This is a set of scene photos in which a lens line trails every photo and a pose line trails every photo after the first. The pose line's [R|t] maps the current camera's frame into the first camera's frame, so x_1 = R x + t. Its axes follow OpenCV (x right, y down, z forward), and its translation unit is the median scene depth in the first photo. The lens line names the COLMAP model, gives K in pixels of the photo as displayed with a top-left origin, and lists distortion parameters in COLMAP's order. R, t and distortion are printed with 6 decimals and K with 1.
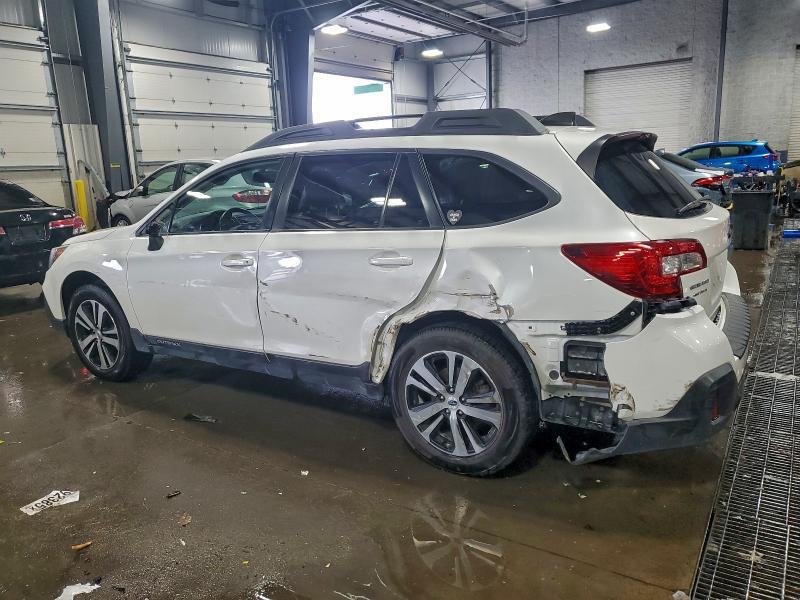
lens RADIAL K [[609.0, 0, 382.8], [0, 609.0, 302.8], [0, 0, 1]] dist [0.023527, 0.001697]
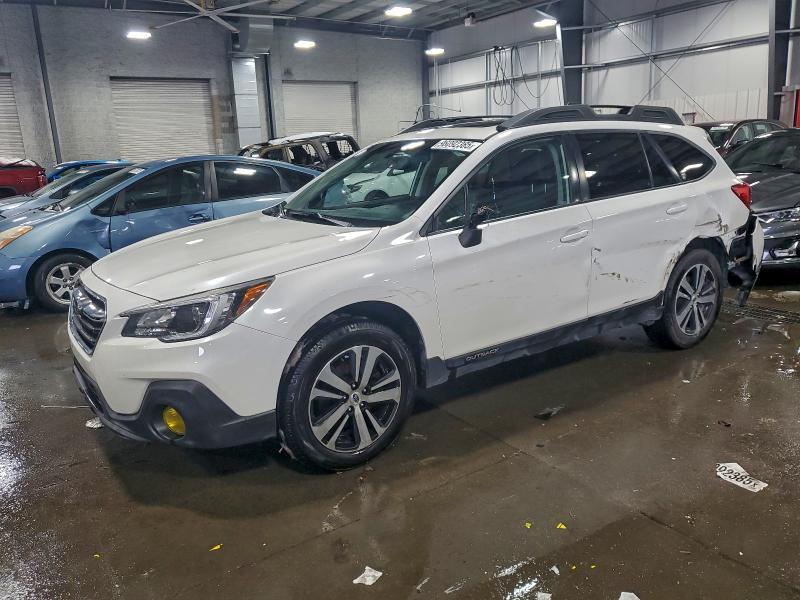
lens RADIAL K [[624.7, 0, 388.4], [0, 624.7, 295.1], [0, 0, 1]] dist [0.026180, -0.000924]
pose [[0.401320, -0.182316, 0.897609, -0.755530], [0.235696, 0.967544, 0.091142, -0.079423], [-0.885093, 0.174986, 0.431266, 0.481522]]
